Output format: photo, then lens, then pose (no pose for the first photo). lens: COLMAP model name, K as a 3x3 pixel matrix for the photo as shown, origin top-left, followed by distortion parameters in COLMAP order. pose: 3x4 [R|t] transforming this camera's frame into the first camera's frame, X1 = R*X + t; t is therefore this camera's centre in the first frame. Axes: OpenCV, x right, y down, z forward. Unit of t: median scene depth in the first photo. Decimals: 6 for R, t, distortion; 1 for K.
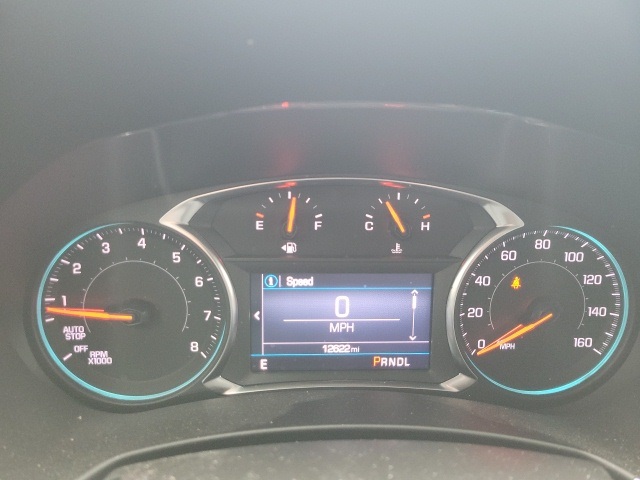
lens RADIAL K [[478.9, 0, 318.2], [0, 478.9, 241.8], [0, 0, 1]] dist [0.047929, -0.032362]
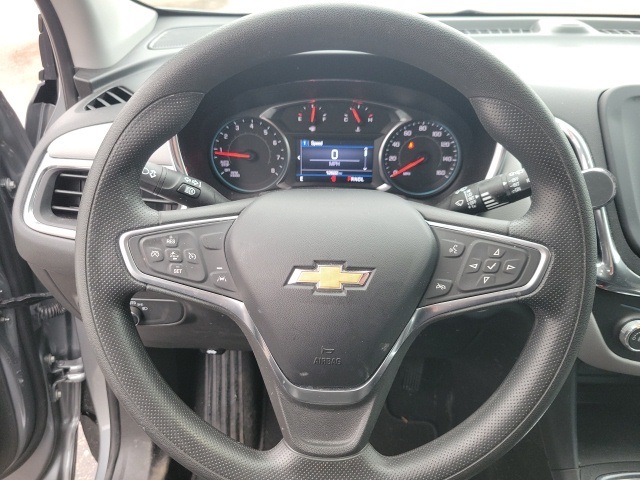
lens RADIAL K [[478.9, 0, 321.4], [0, 478.9, 234.8], [0, 0, 1]] dist [0.047929, -0.032362]
pose [[0.998338, 0.021719, -0.053372, 0.120940], [-0.010228, 0.978327, 0.206813, 0.034332], [0.056707, -0.205923, 0.976924, -1.408536]]
